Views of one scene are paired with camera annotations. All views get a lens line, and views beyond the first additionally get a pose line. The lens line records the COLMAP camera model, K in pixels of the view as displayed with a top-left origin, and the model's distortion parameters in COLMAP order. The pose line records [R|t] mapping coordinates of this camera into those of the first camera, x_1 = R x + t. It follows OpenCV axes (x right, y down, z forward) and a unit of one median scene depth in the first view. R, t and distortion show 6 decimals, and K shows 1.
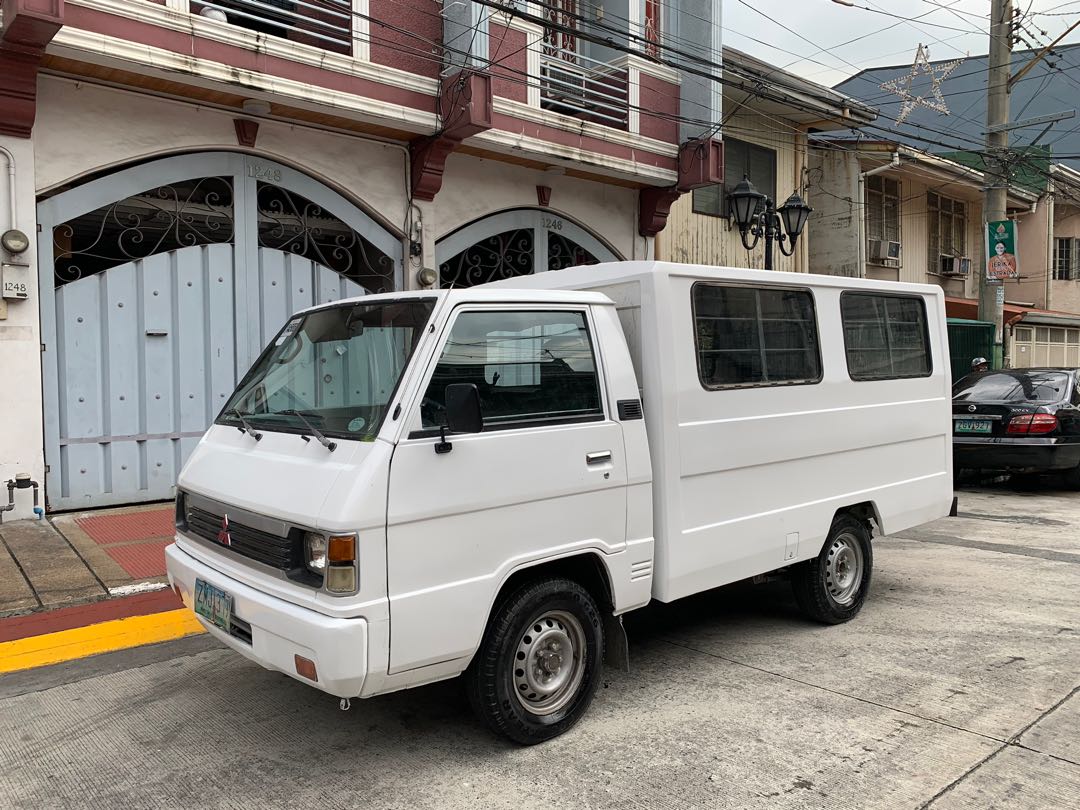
lens RADIAL K [[868.4, 0, 529.8], [0, 868.4, 395.8], [0, 0, 1]] dist [0.024256, 0.003665]
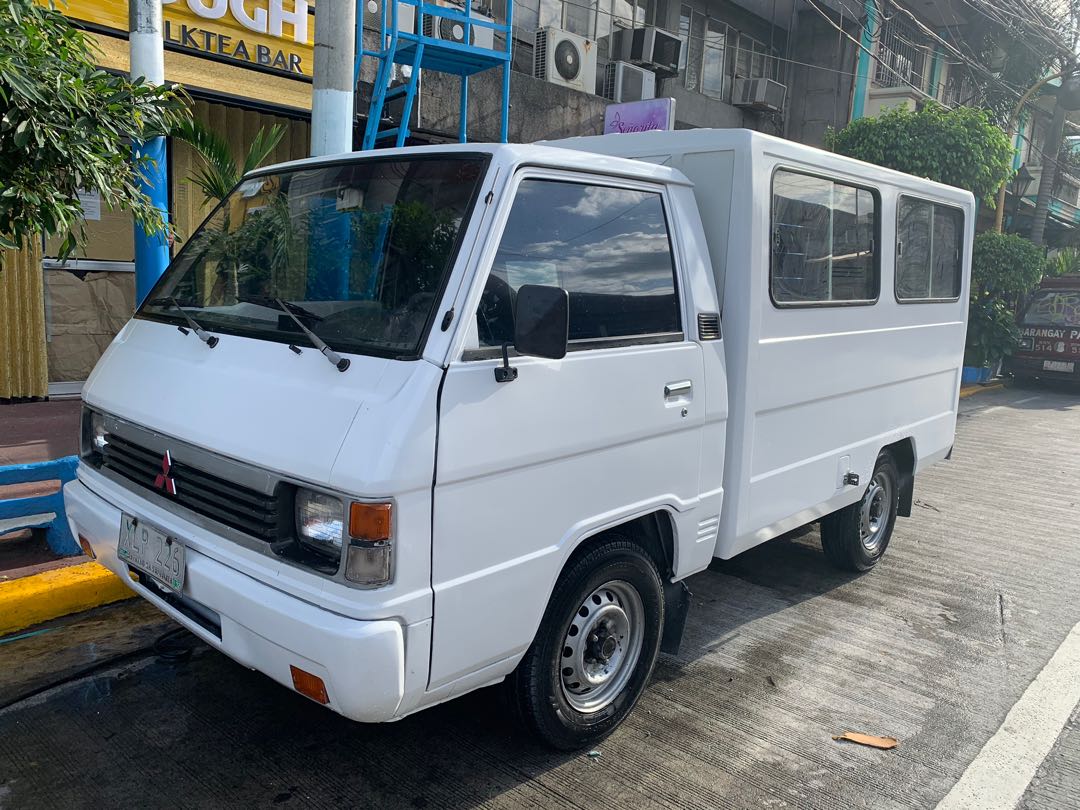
lens RADIAL K [[868.4, 0, 539.4], [0, 868.4, 407.6], [0, 0, 1]] dist [0.024256, 0.003665]
pose [[0.986713, 0.034883, 0.158686, -0.165413], [-0.056599, 0.989301, 0.134462, -0.008538], [-0.152298, -0.141657, 0.978130, 0.275952]]
